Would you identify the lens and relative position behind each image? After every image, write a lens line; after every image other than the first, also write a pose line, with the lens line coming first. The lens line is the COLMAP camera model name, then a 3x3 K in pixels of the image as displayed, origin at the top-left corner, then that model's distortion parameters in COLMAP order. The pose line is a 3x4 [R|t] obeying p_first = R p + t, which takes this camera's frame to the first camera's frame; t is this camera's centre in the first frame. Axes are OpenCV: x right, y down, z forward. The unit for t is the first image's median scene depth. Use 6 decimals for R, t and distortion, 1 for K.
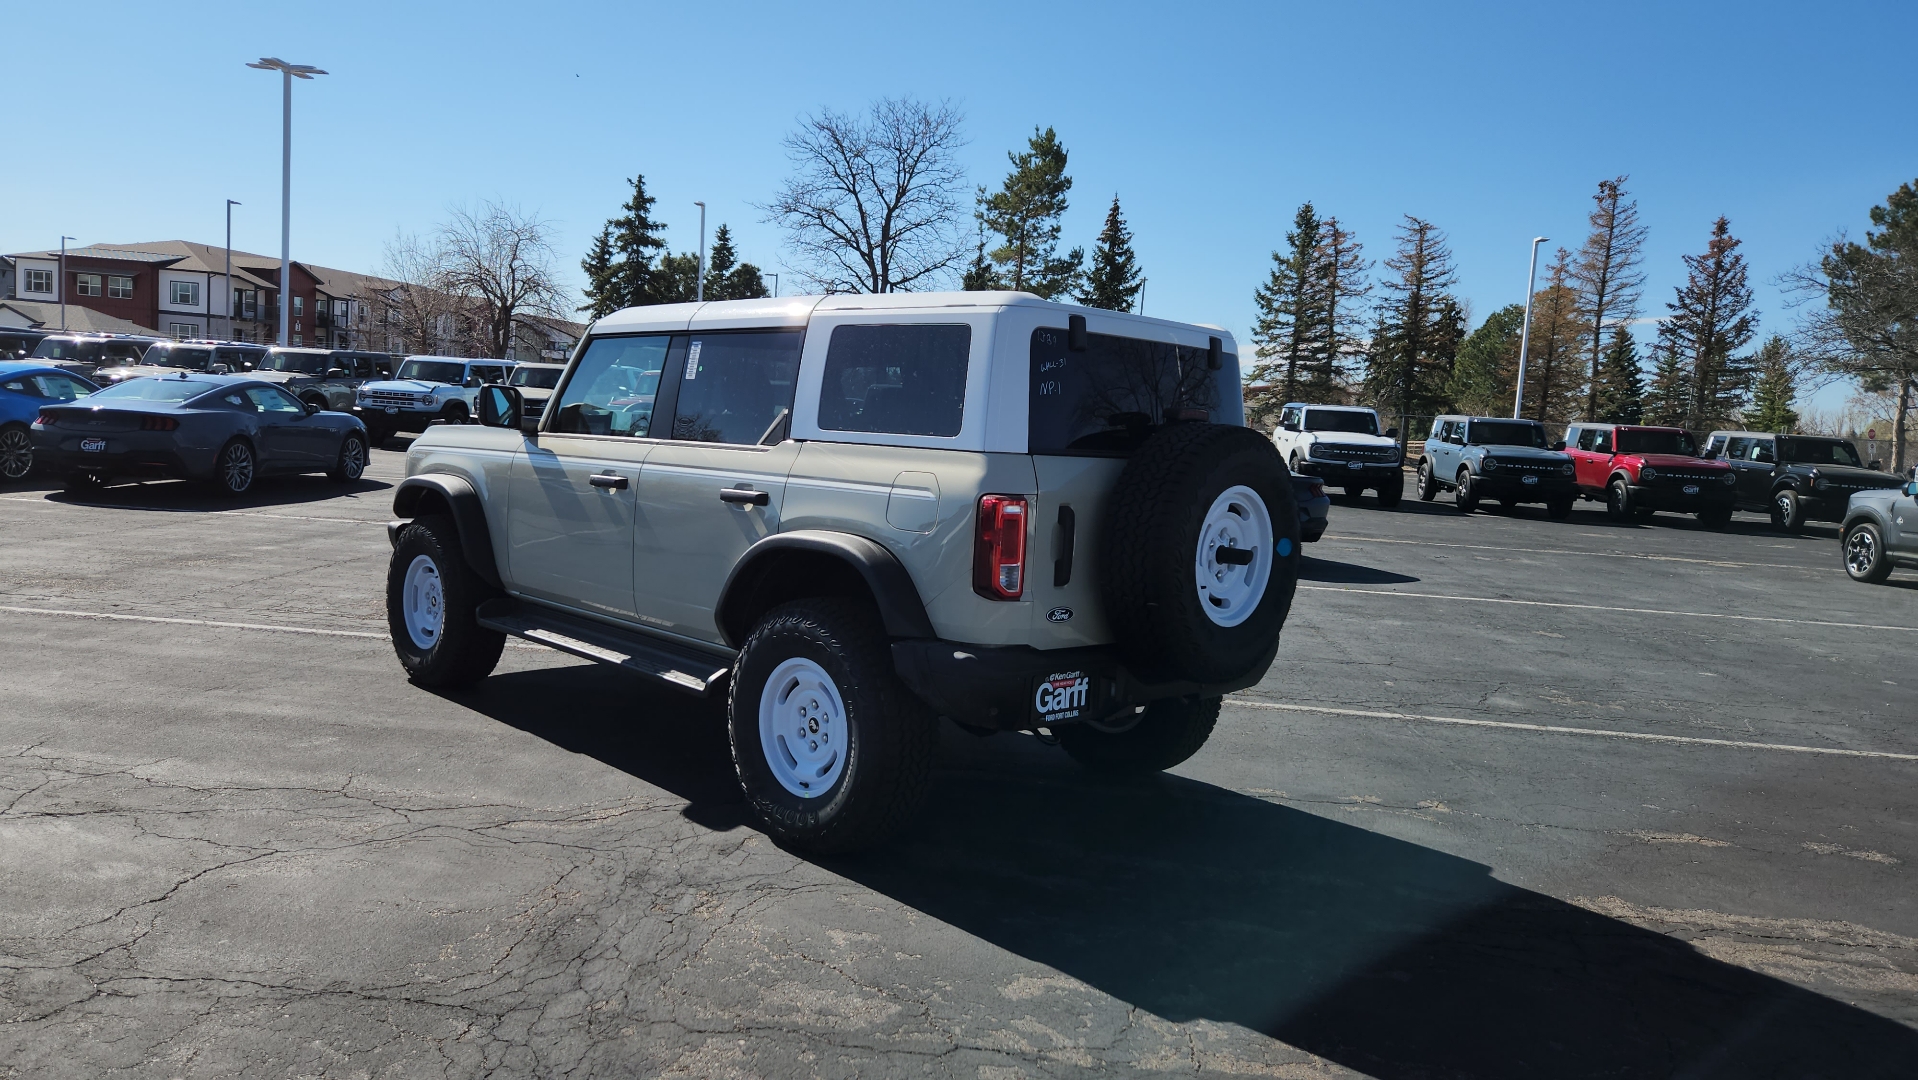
lens RADIAL K [[1279.8, 0, 918.6], [0, 1279.8, 526.6], [0, 0, 1]] dist [0.084205, -0.065847]
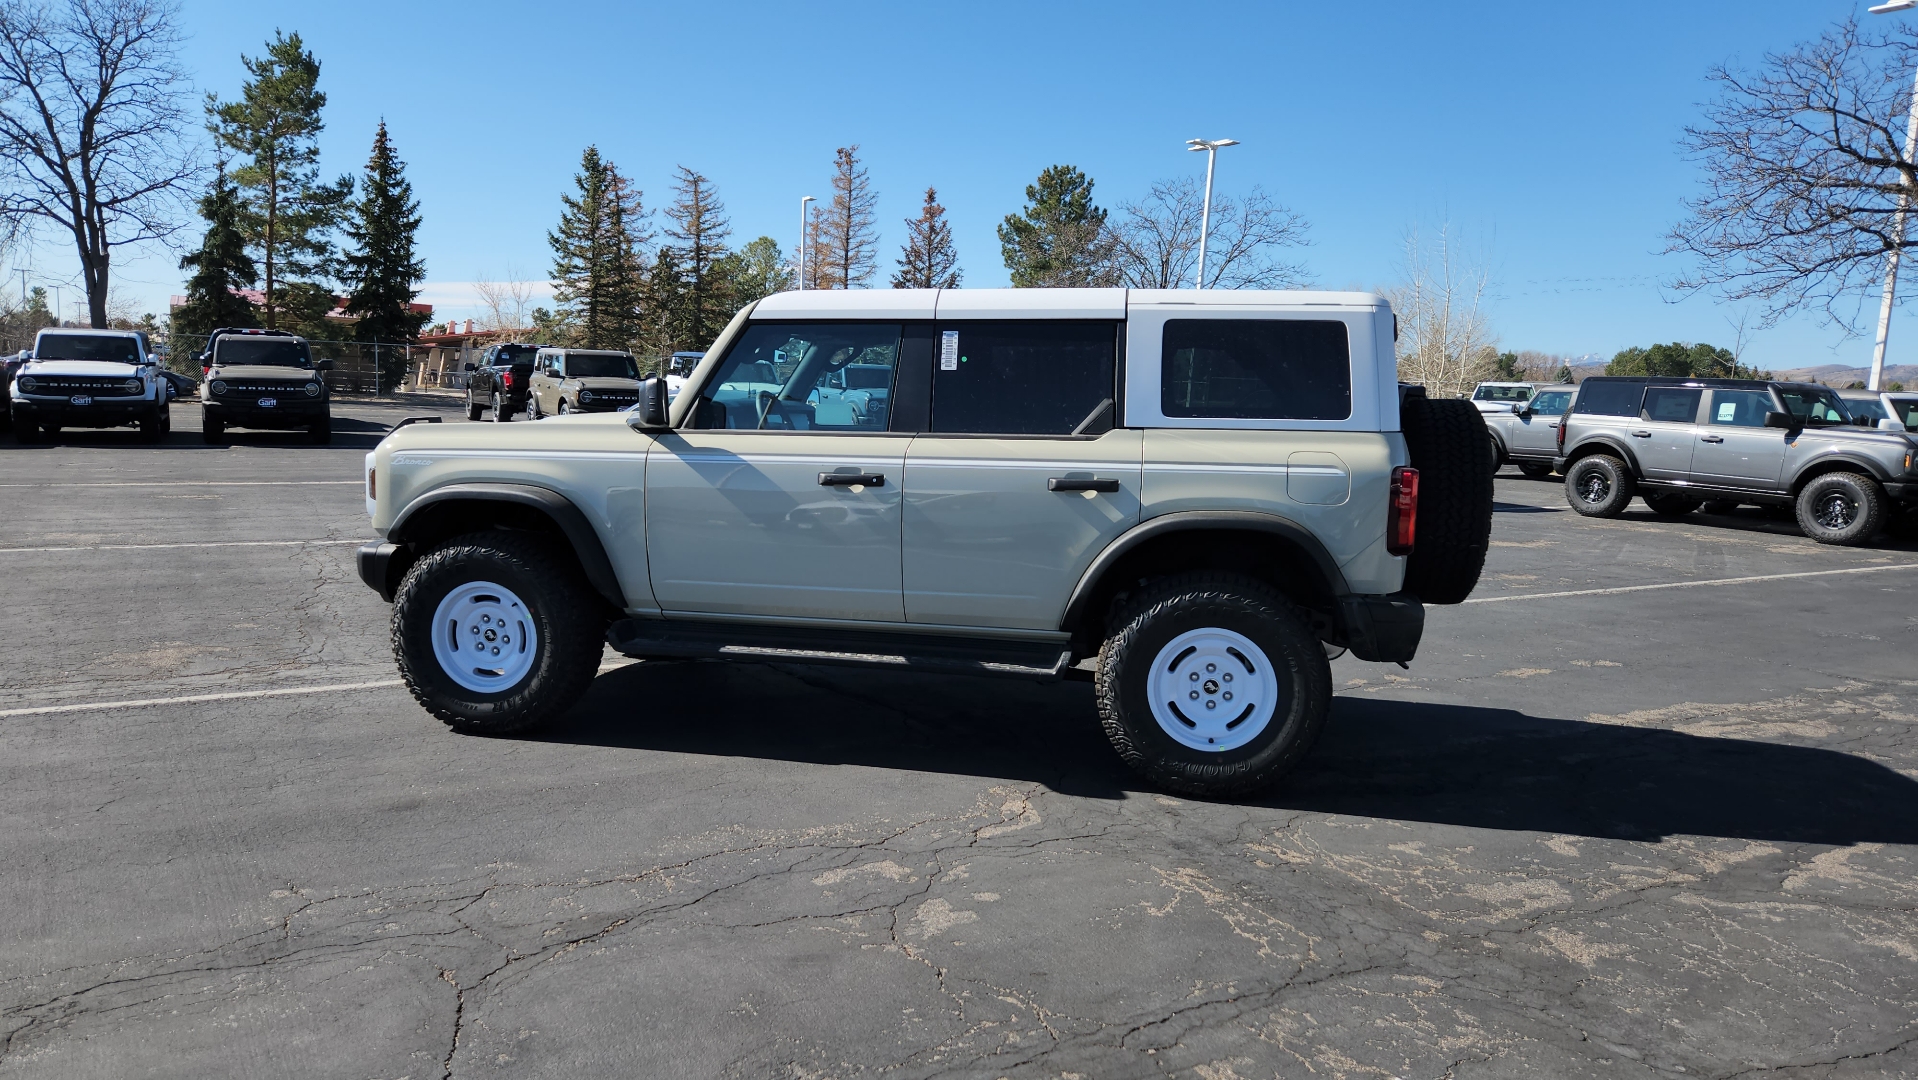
lens RADIAL K [[1281.4, 0, 910.6], [0, 1281.4, 555.6], [0, 0, 1]] dist [0.074409, -0.052828]
pose [[0.830962, -0.104665, 0.546394, -0.074830], [0.067879, 0.993880, 0.087154, -0.006011], [-0.552172, -0.035333, 0.832981, 0.018771]]
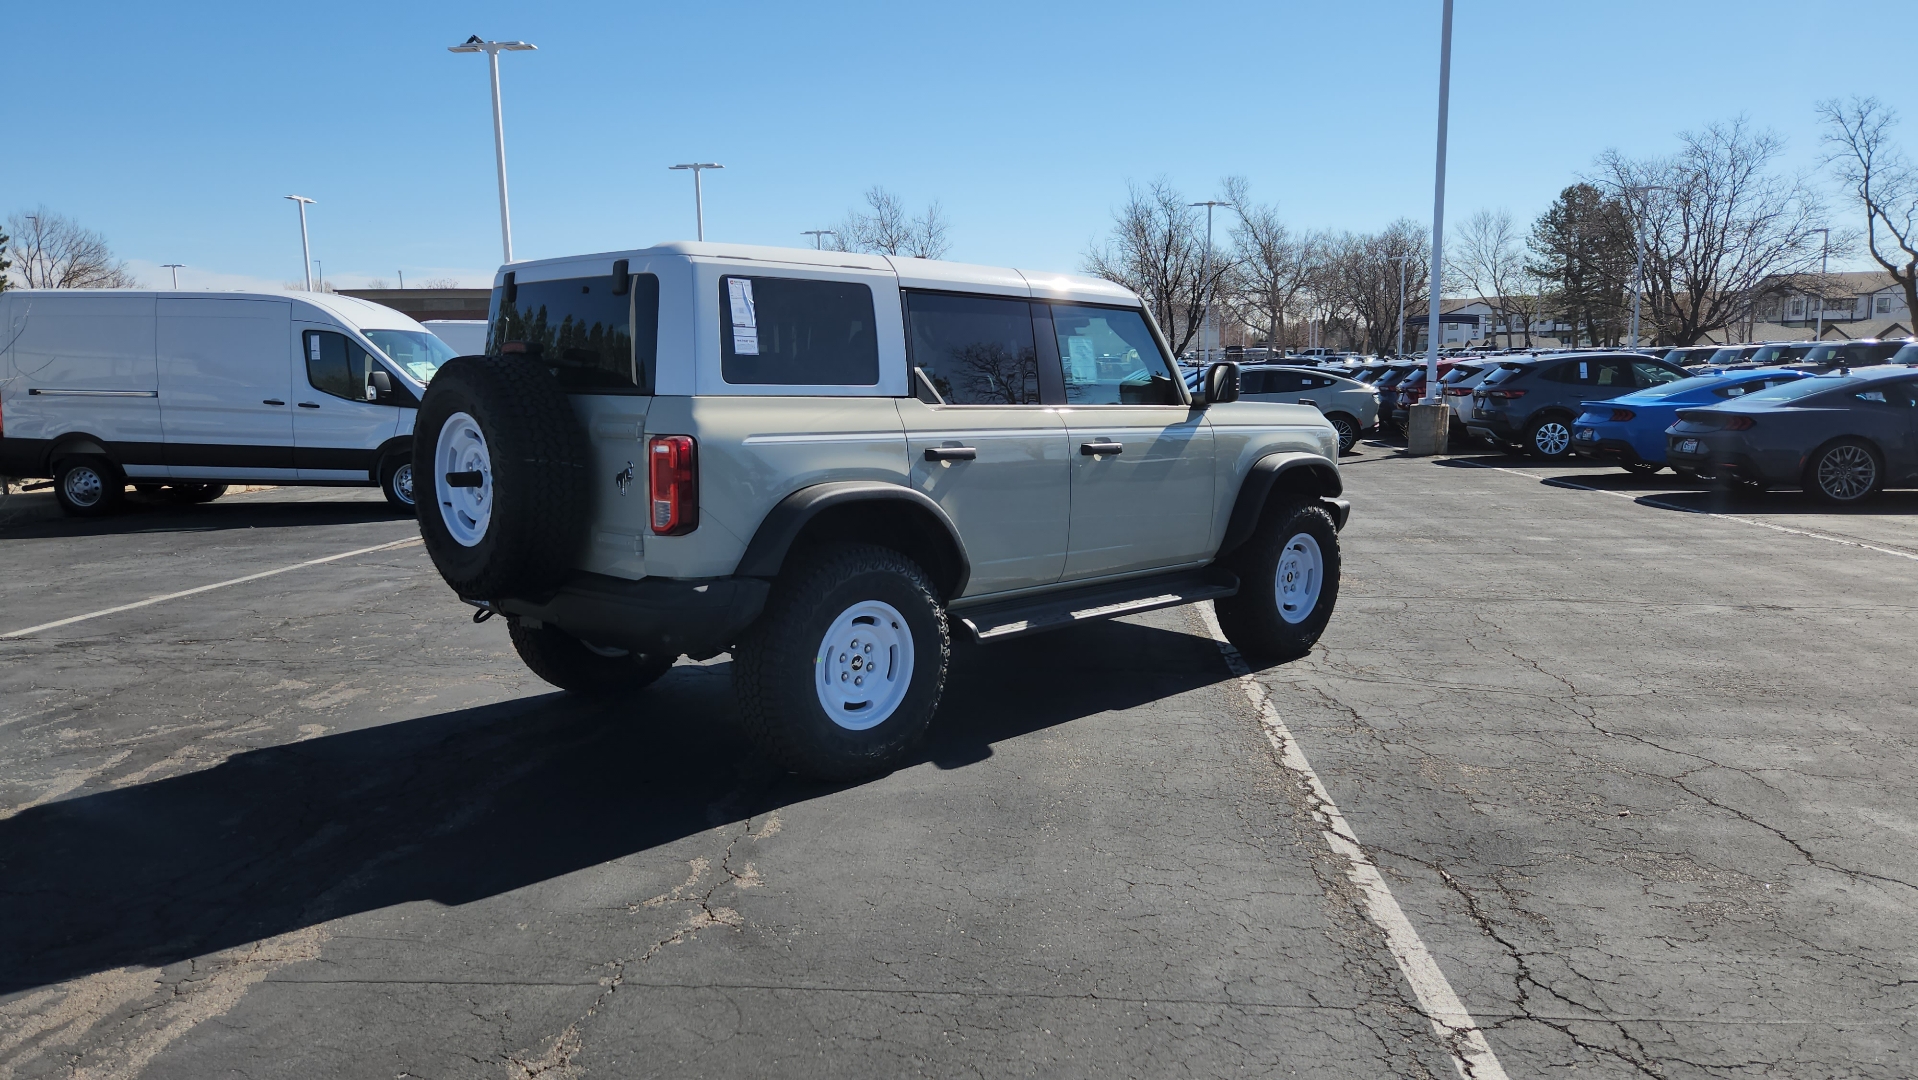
lens RADIAL K [[1273.5, 0, 927.2], [0, 1273.5, 534.4], [0, 0, 1]] dist [0.075513, -0.060422]
pose [[-0.009354, 0.065851, -0.997786, 0.106213], [-0.084214, 0.994232, 0.066406, -0.002808], [0.996404, 0.084649, -0.003755, 0.113104]]
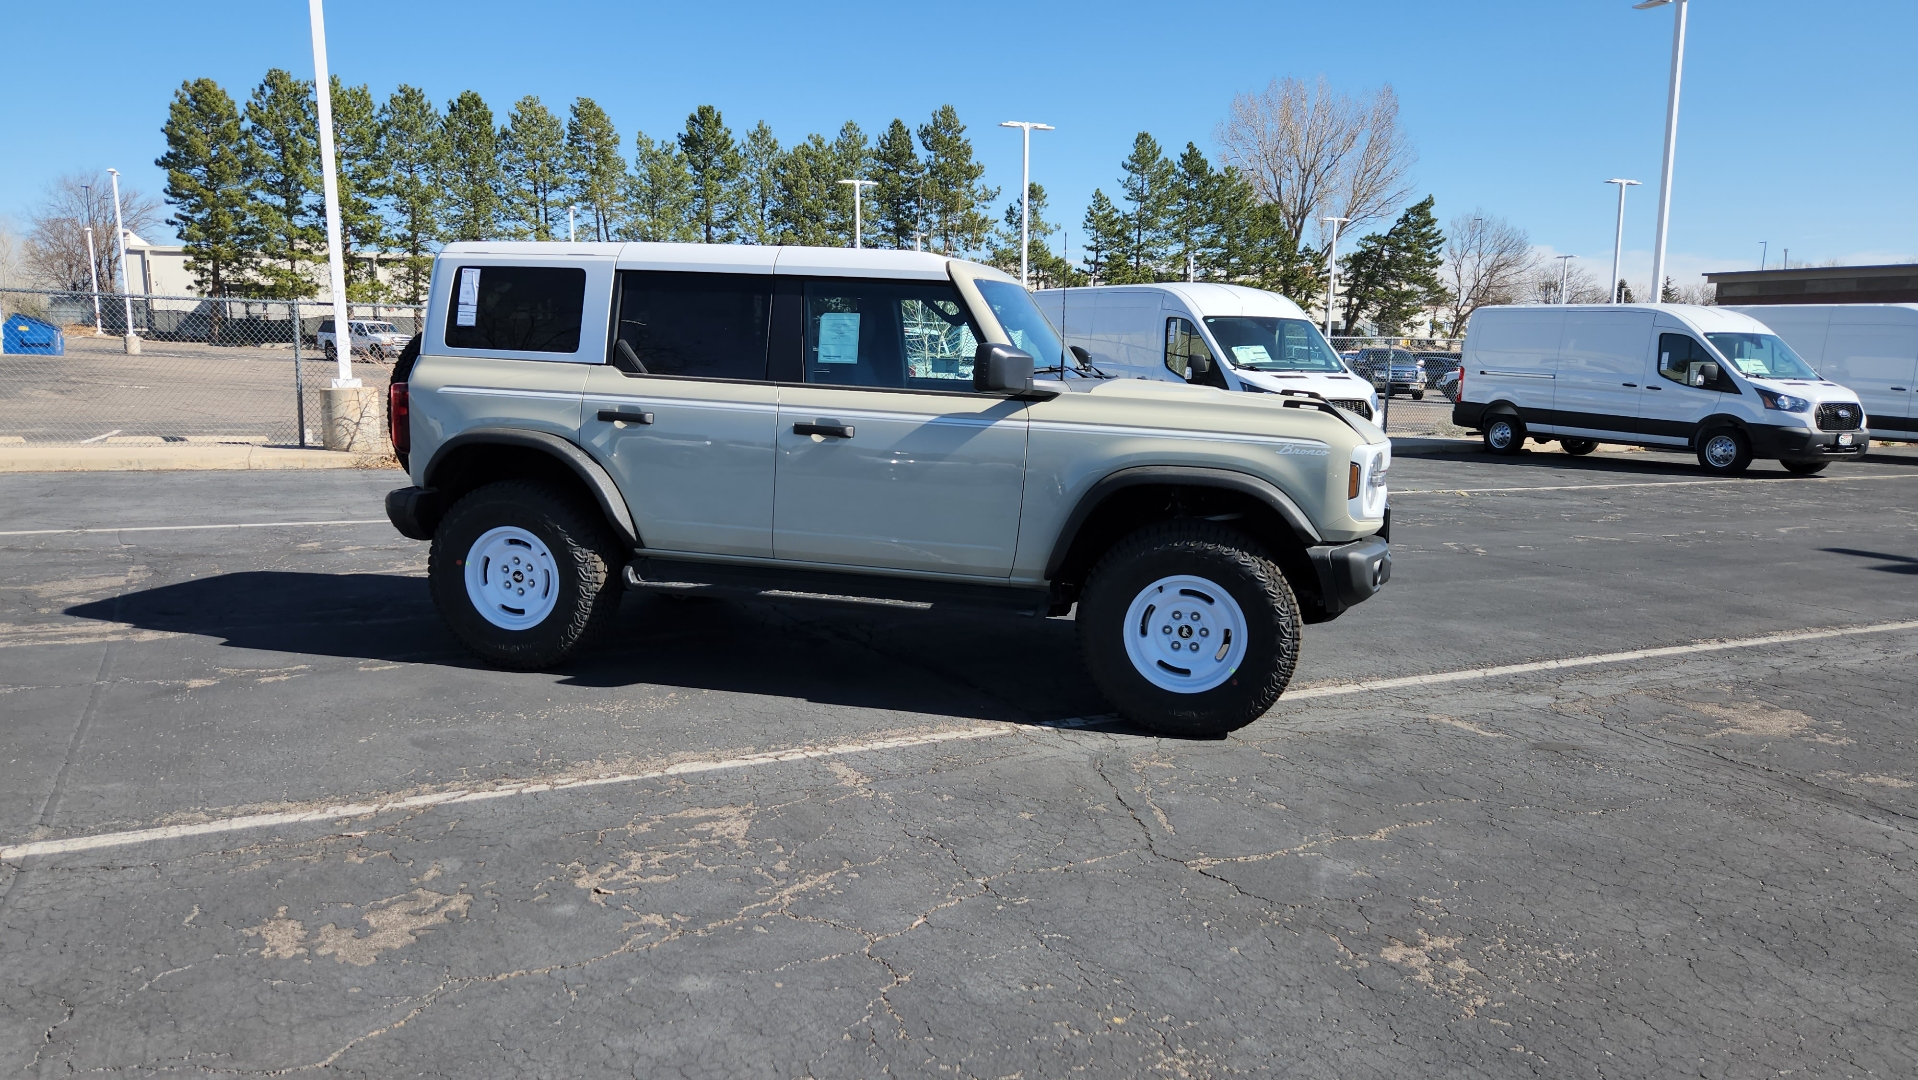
lens RADIAL K [[1280.3, 0, 936.5], [0, 1280.3, 539.2], [0, 0, 1]] dist [0.085292, -0.080202]
pose [[-0.853895, -0.003172, -0.520435, 0.045368], [-0.119501, 0.974459, 0.190129, -0.016241], [0.506540, 0.224543, -0.832465, 0.219059]]
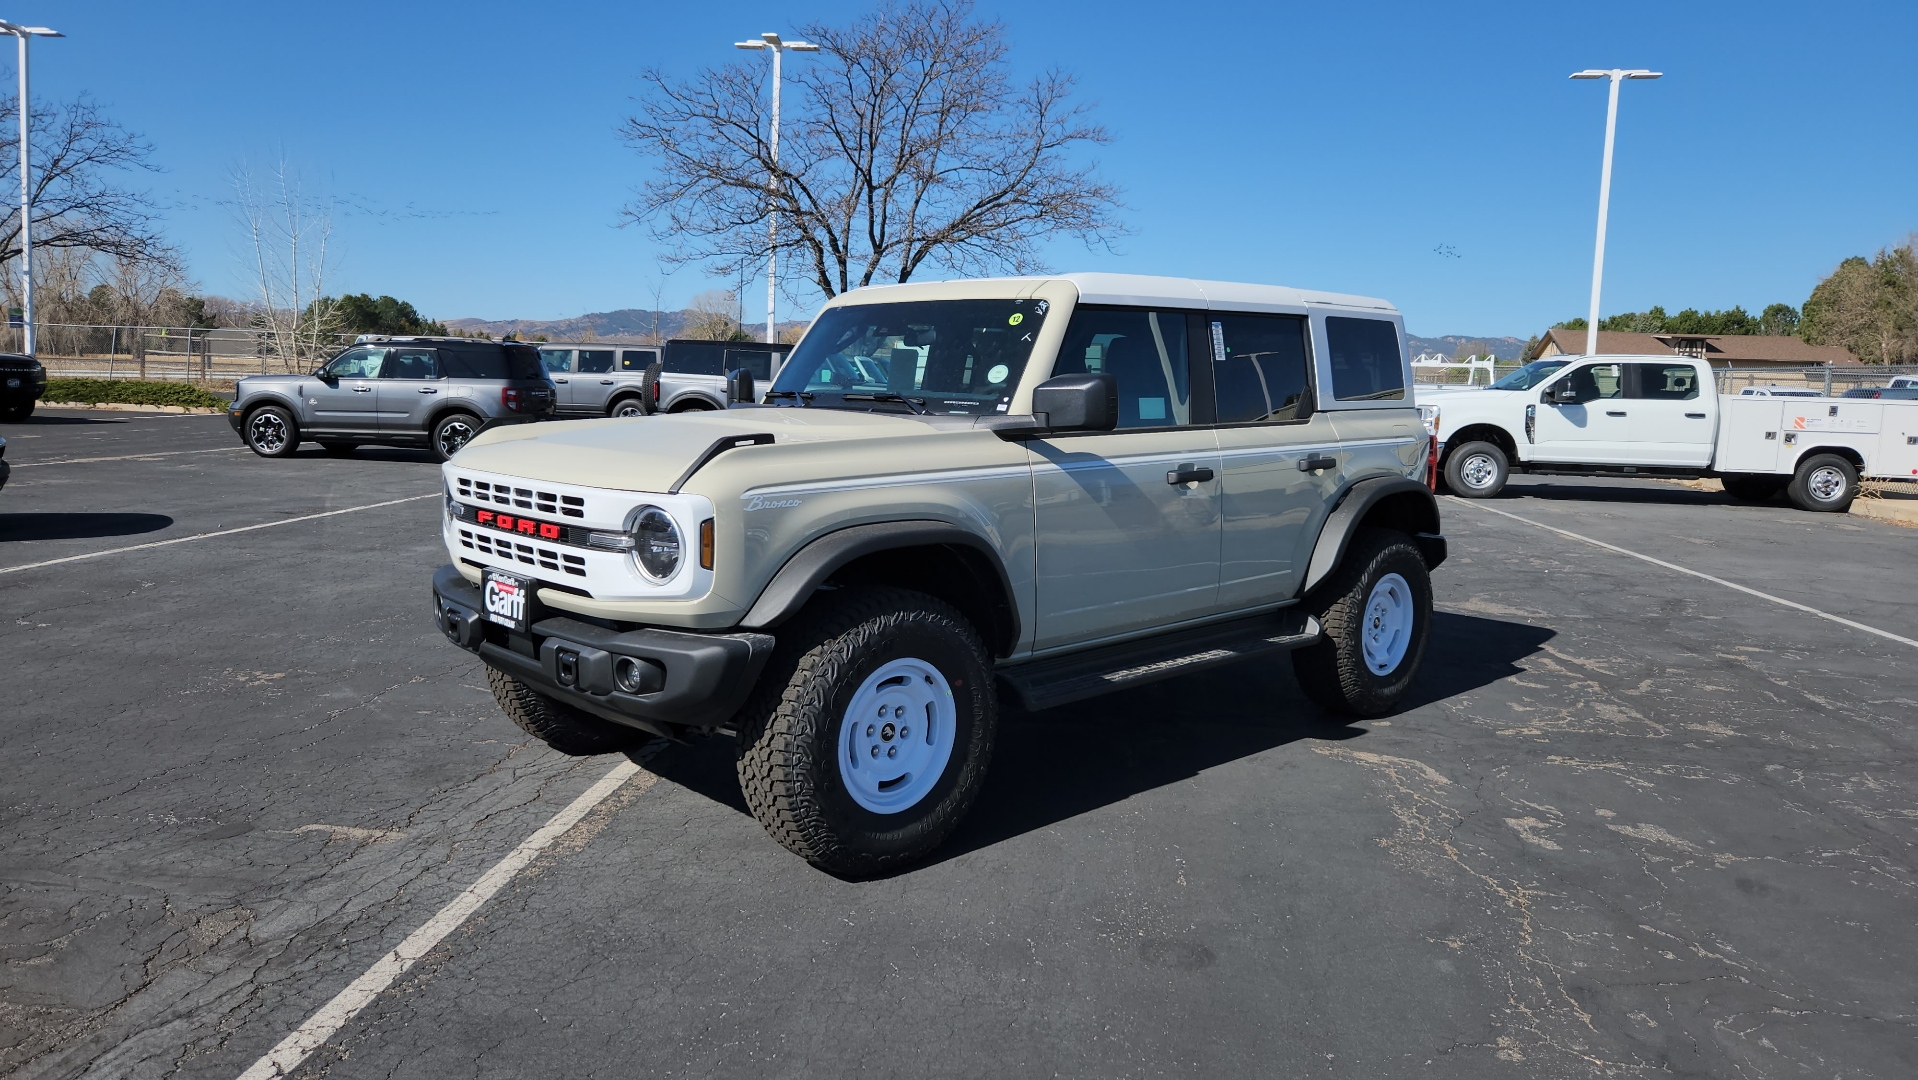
lens RADIAL K [[1294.5, 0, 932.6], [0, 1294.5, 530.4], [0, 0, 1]] dist [0.074830, -0.063972]
pose [[0.028908, -0.177188, 0.983752, -0.119088], [0.065232, 0.982400, 0.175027, -0.017490], [-0.997451, 0.059112, 0.039958, 0.117883]]
